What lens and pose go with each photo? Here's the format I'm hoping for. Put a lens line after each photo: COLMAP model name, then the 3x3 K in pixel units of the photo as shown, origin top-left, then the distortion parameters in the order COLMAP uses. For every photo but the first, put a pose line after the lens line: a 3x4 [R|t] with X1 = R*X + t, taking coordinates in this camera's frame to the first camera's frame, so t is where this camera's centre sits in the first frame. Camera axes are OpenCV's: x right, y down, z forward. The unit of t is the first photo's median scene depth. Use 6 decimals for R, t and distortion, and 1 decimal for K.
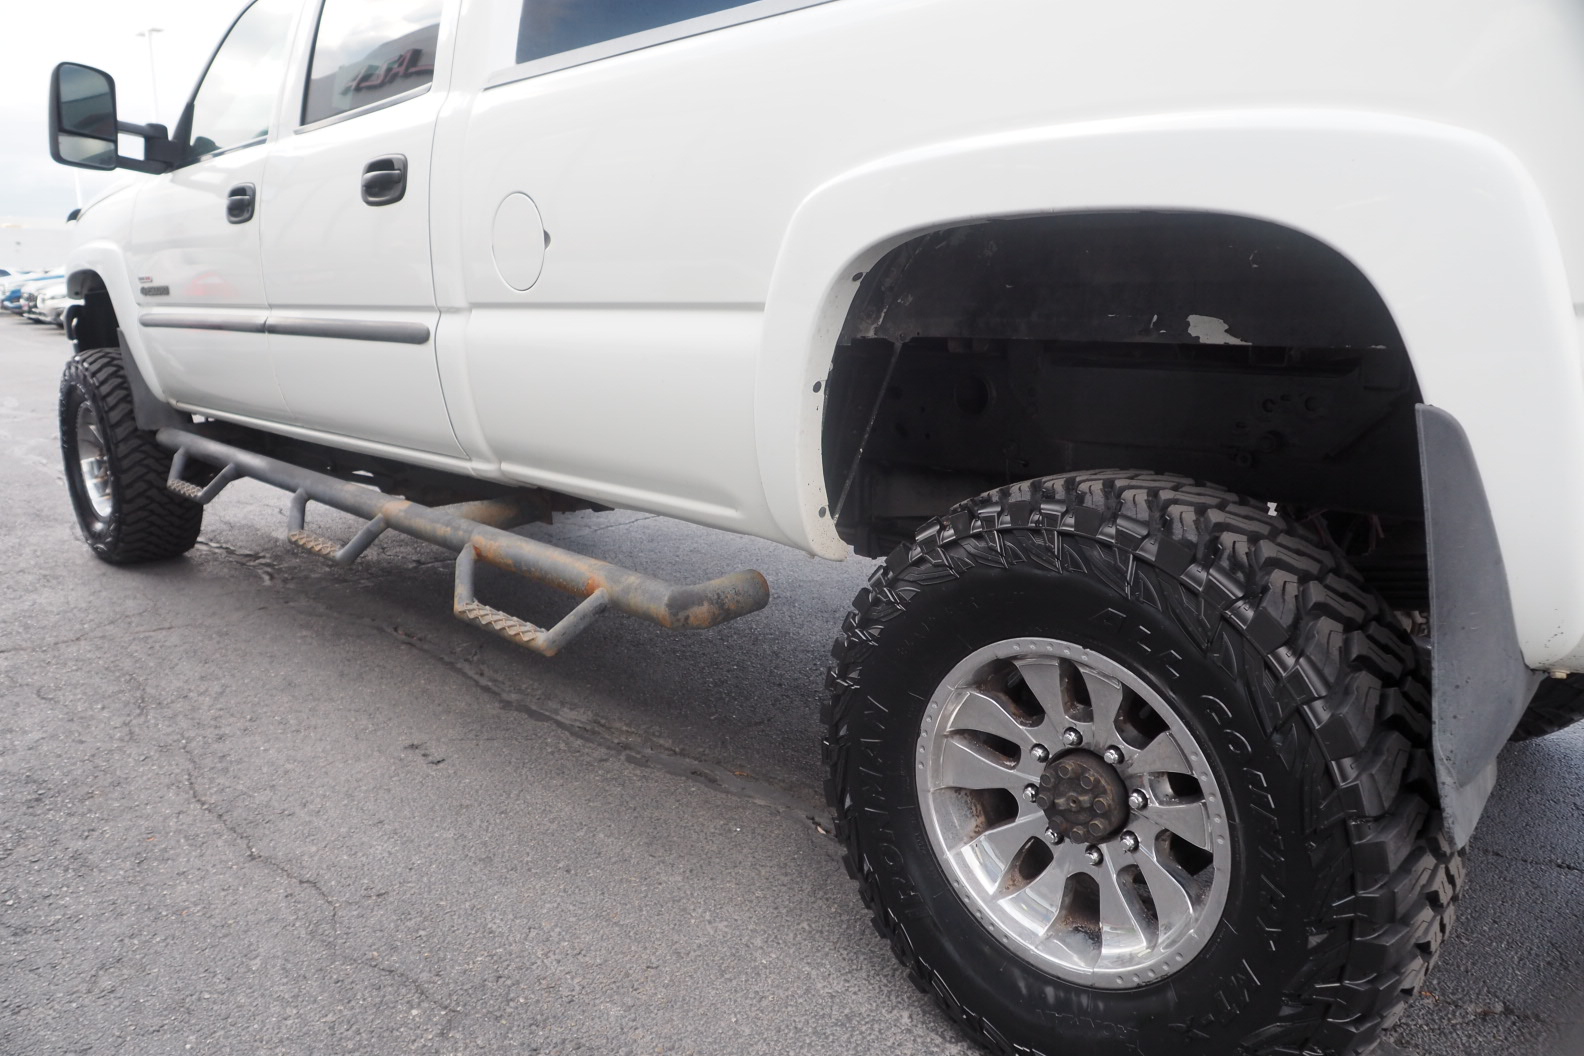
lens RADIAL K [[1099.8, 0, 785.6], [0, 1099.8, 527.6], [0, 0, 1]] dist [-0.032725, -0.002843]
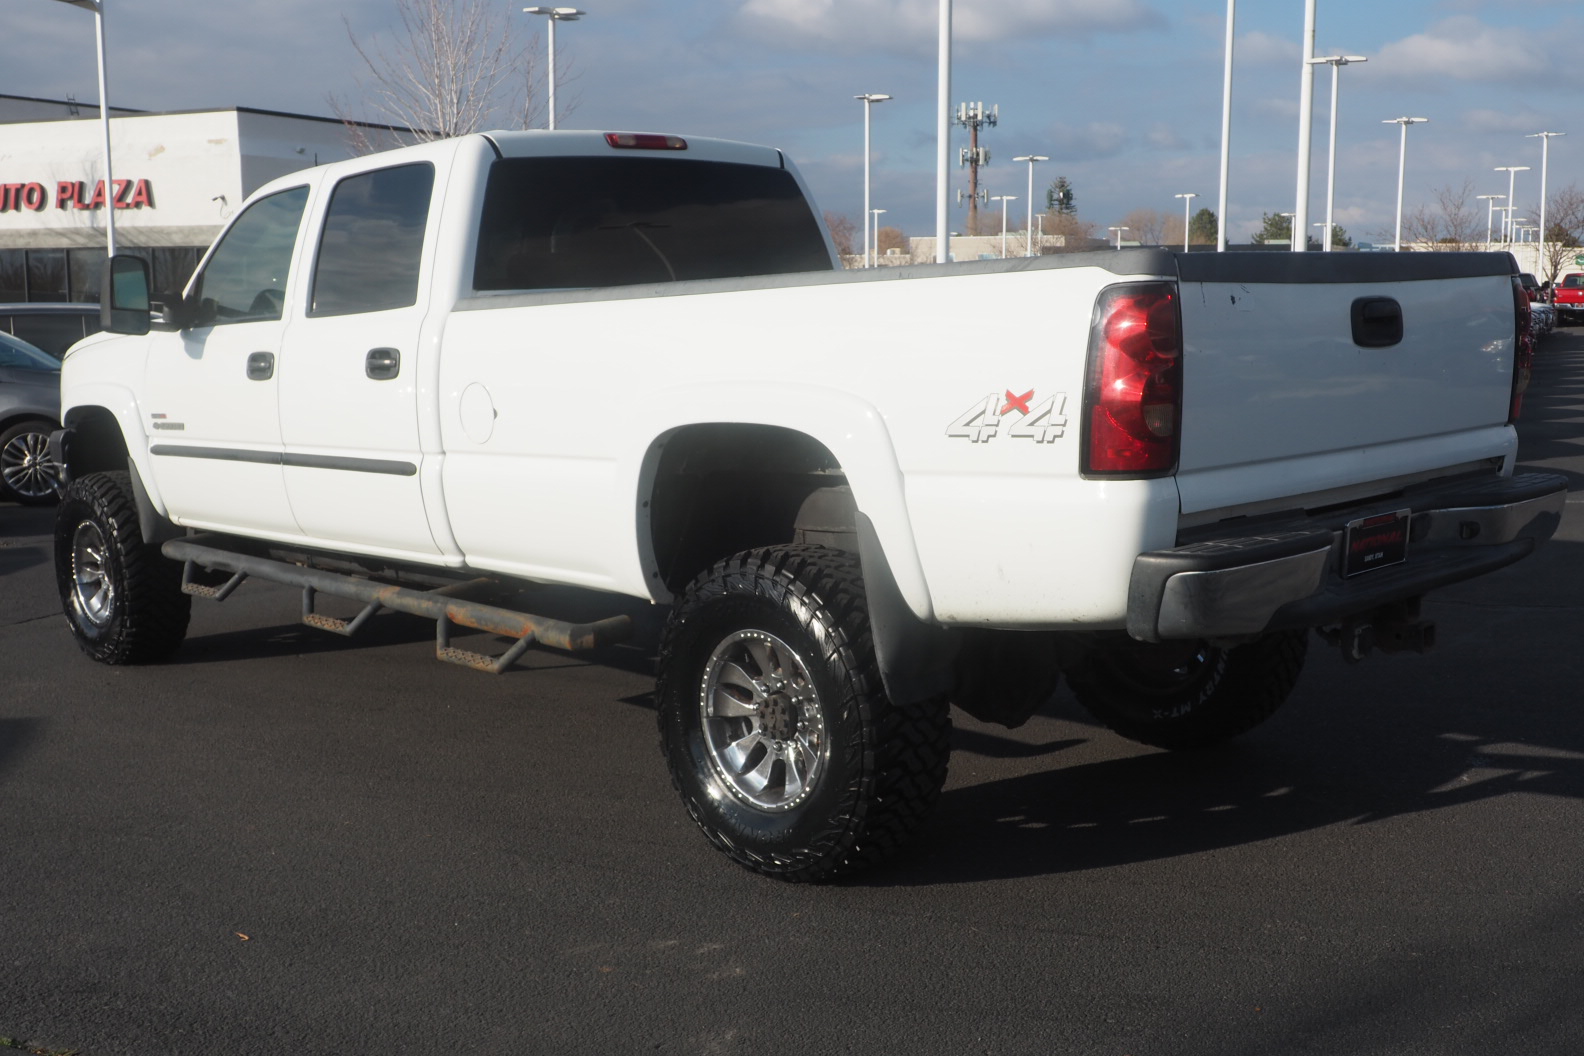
lens RADIAL K [[1686.6, 0, 800.0], [0, 1686.6, 537.7], [0, 0, 1]] dist [0.010371, 0.000000]
pose [[0.998387, -0.033687, -0.045692, 0.339121], [0.029927, 0.996296, -0.080618, 0.130660], [0.048238, 0.079120, 0.995697, -1.445582]]
